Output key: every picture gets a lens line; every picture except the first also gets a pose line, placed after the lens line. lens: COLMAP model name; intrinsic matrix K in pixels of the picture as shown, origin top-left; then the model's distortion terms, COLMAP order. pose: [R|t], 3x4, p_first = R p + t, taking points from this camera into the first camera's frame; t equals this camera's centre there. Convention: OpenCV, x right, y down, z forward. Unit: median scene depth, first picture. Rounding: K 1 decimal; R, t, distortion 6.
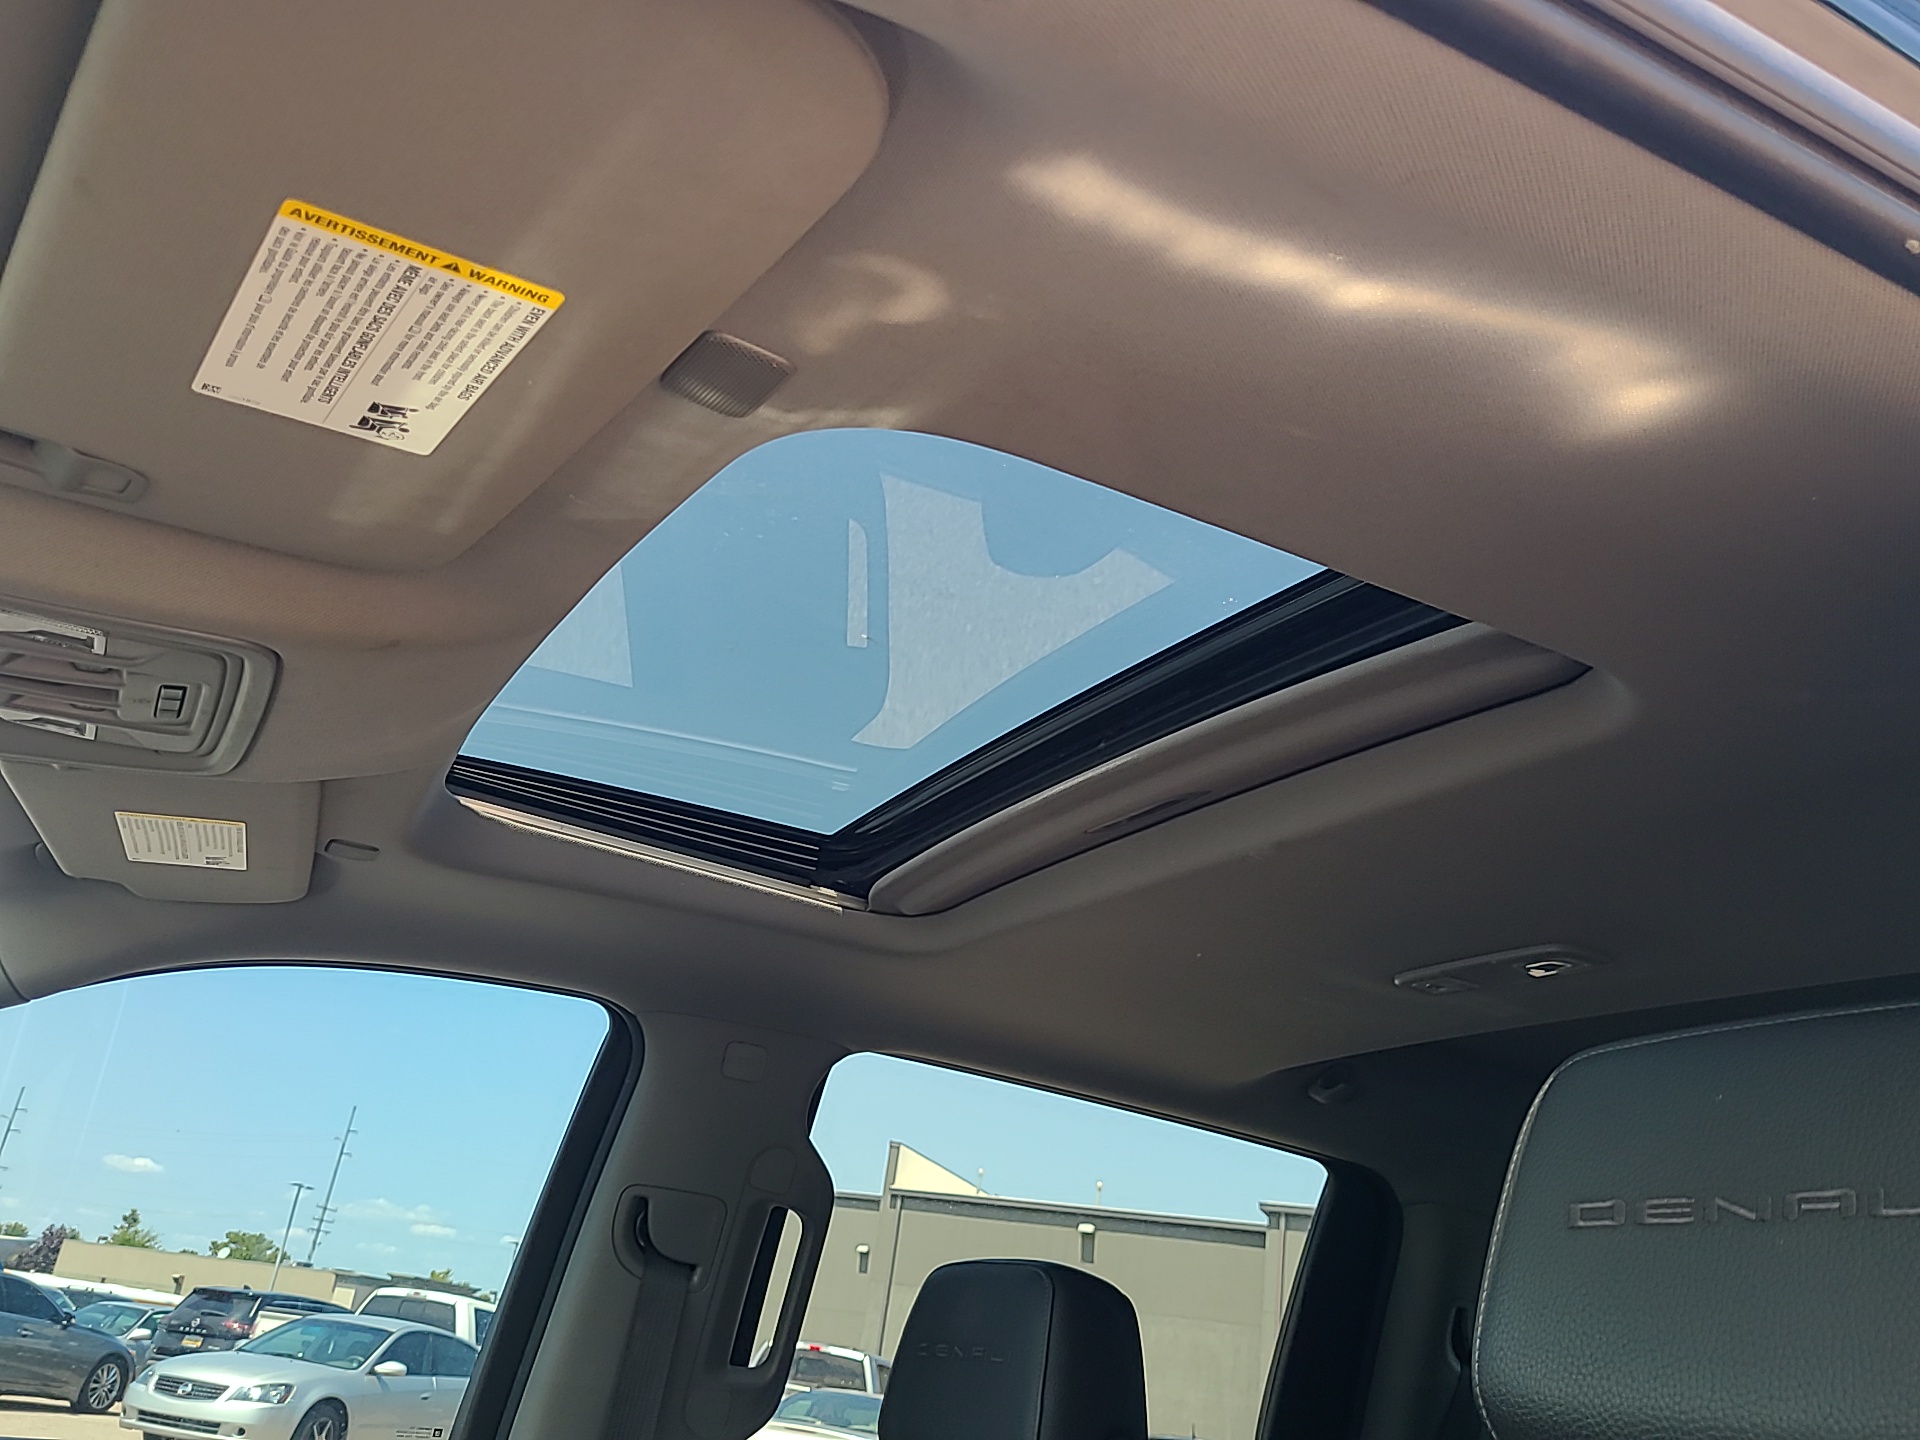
lens RADIAL K [[1485.9, 0, 960.0], [0, 1485.9, 720.0], [0, 0, 1]] dist [0.007572, -0.000680]
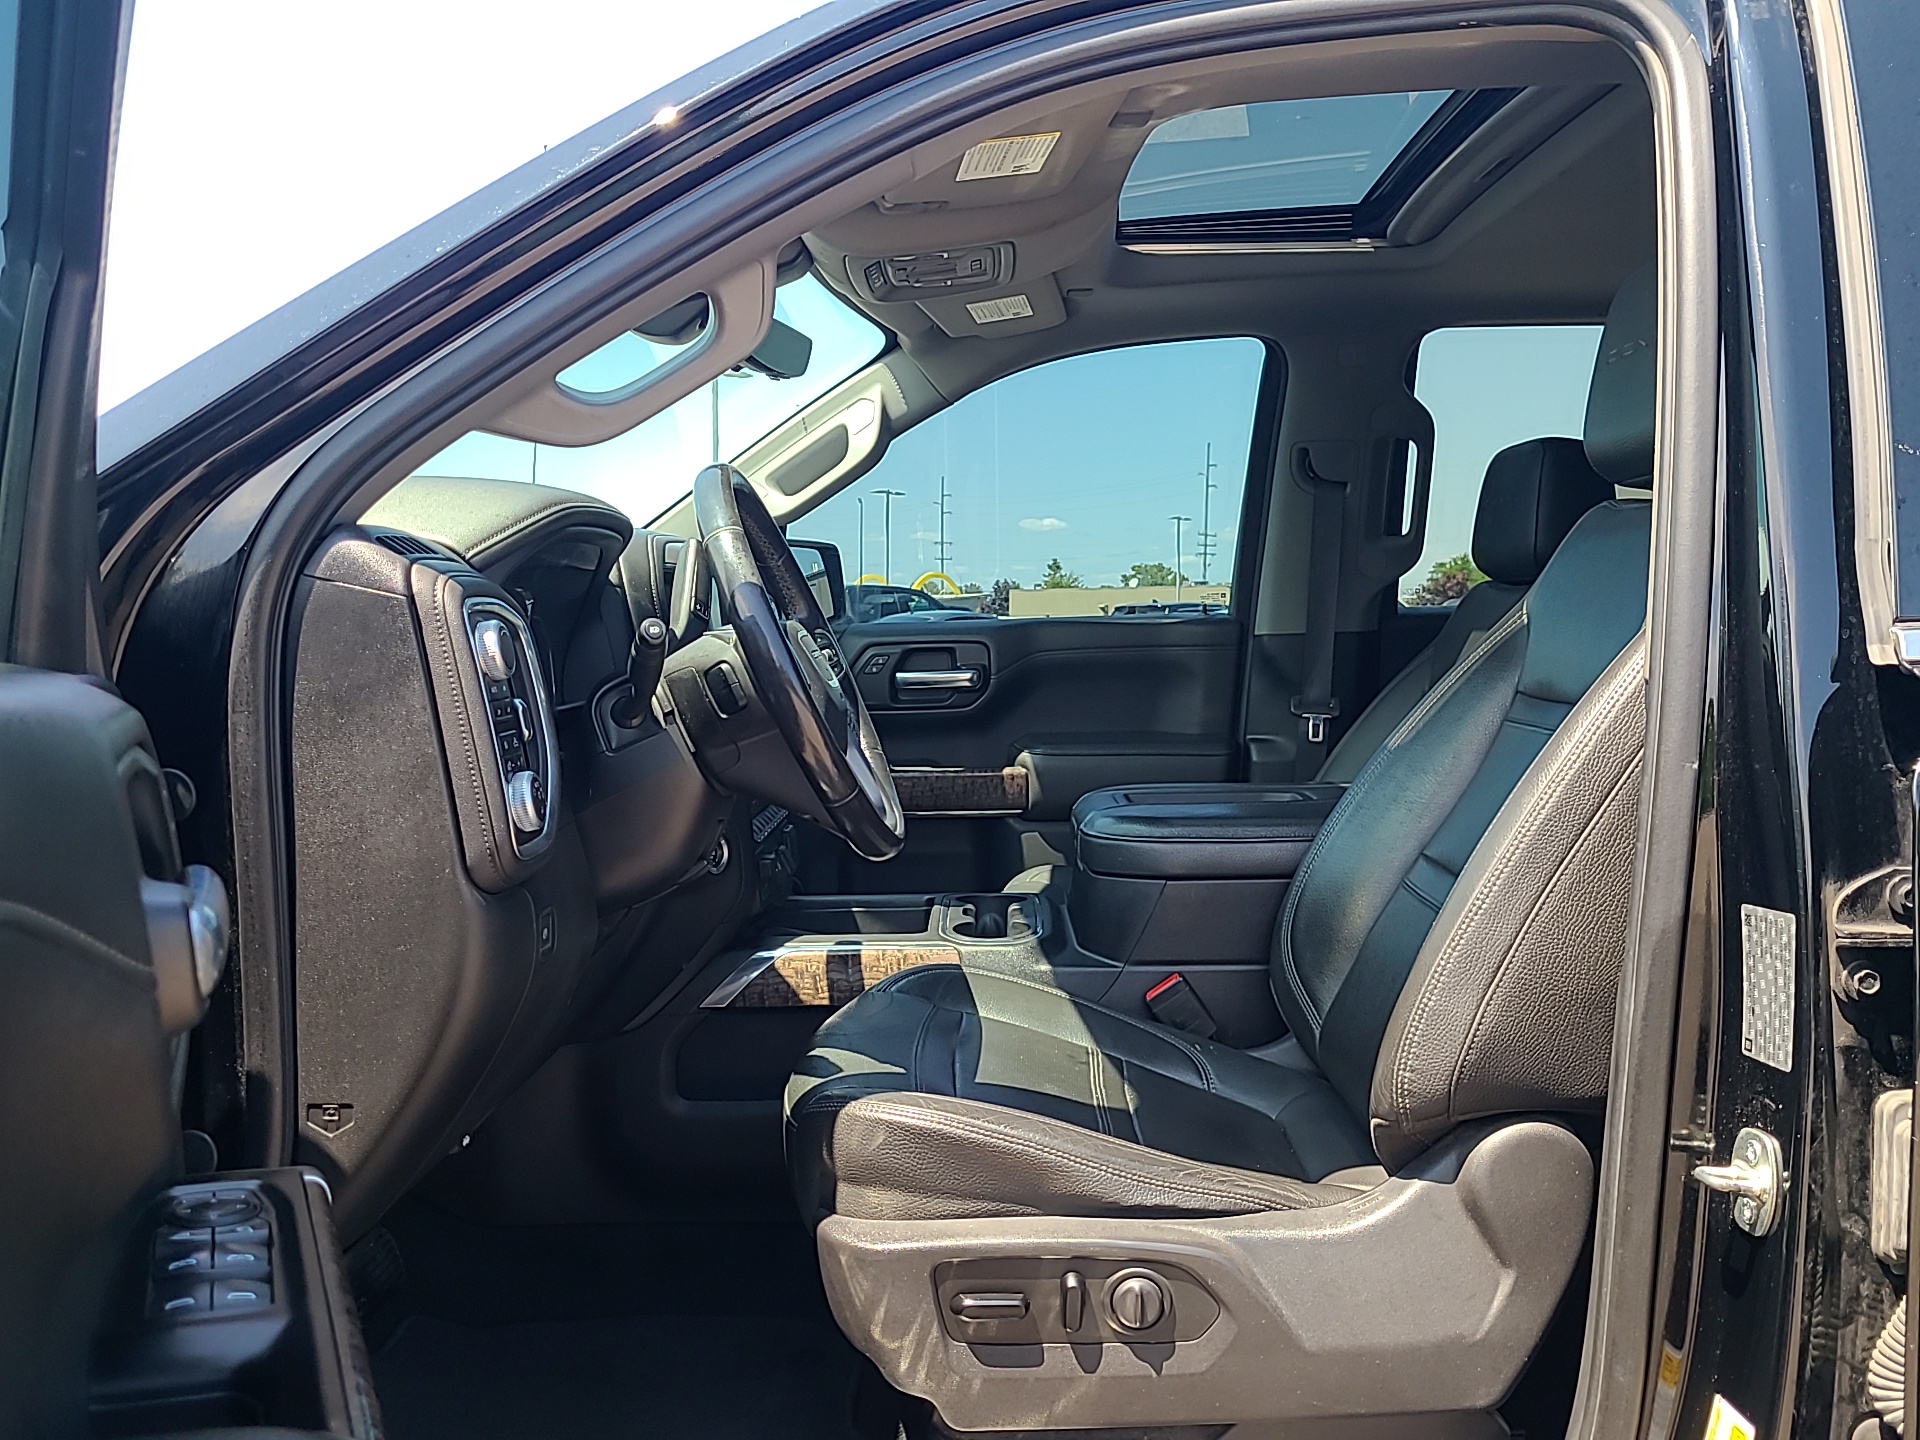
lens RADIAL K [[1635.5, 0, 960.0], [0, 1635.5, 720.0], [0, 0, 1]] dist [0.011359, 0.005365]
pose [[0.845429, -0.086195, -0.527087, 0.358835], [0.303466, 0.889632, 0.341266, -0.130952], [0.439499, -0.448469, 0.778278, -0.645209]]
